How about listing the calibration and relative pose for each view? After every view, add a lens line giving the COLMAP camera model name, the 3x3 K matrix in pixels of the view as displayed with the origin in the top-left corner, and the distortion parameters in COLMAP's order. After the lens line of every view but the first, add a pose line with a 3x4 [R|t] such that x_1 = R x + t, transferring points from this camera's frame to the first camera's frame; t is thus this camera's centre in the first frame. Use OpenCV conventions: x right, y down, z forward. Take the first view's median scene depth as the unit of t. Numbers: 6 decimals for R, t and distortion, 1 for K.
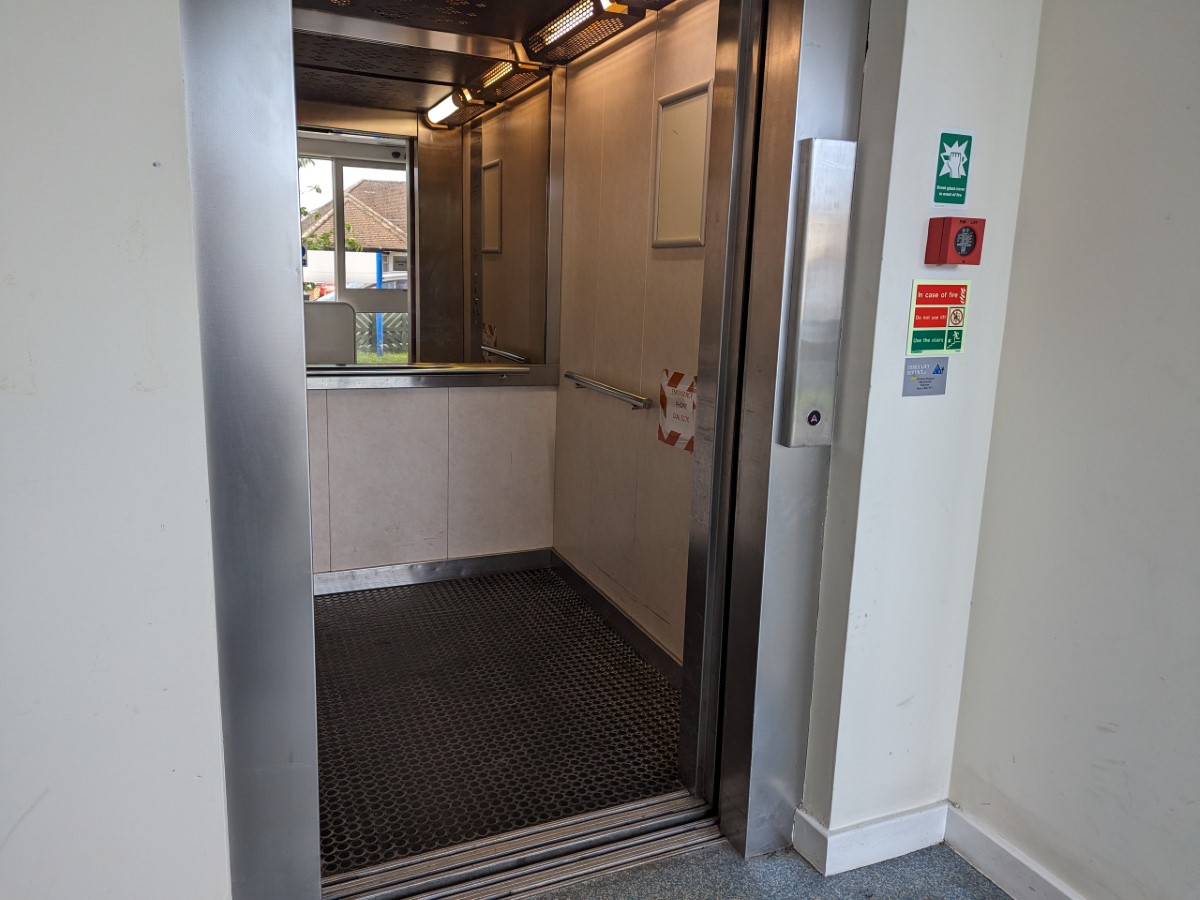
lens RADIAL K [[840.0, 0, 593.6], [0, 840.0, 442.5], [0, 0, 1]] dist [0.043236, -0.043690]
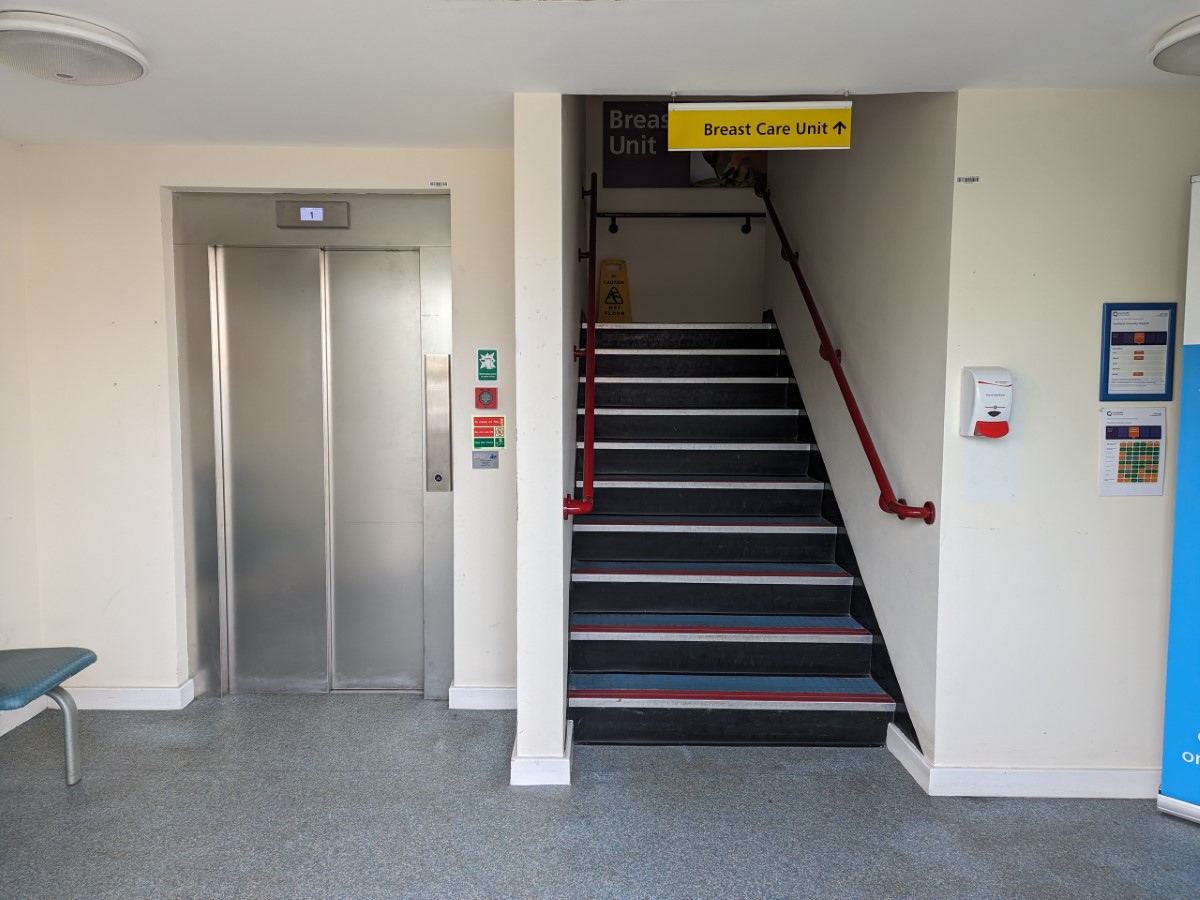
lens RADIAL K [[840.0, 0, 597.8], [0, 840.0, 448.5], [0, 0, 1]] dist [0.043236, -0.043690]
pose [[0.918368, 0.008236, -0.395642, 1.500800], [-0.055550, 0.992567, -0.108281, 0.107064], [0.391810, 0.121420, 0.911999, -0.818685]]
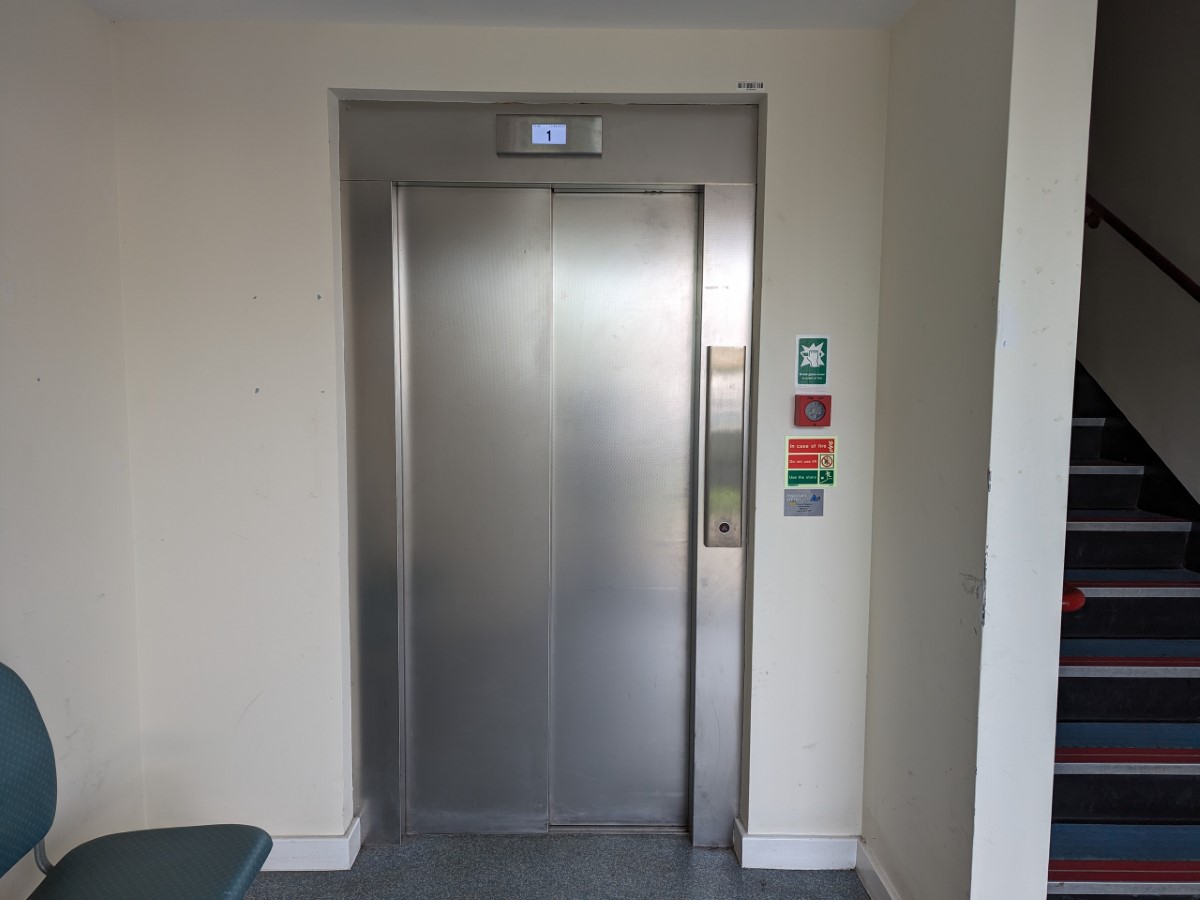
lens RADIAL K [[840.0, 0, 590.2], [0, 840.0, 449.8], [0, 0, 1]] dist [0.043236, -0.043690]
pose [[0.921414, 0.014654, -0.388306, 0.617961], [-0.055642, 0.993967, -0.094523, -0.012789], [0.384578, 0.108701, 0.916670, -0.445869]]
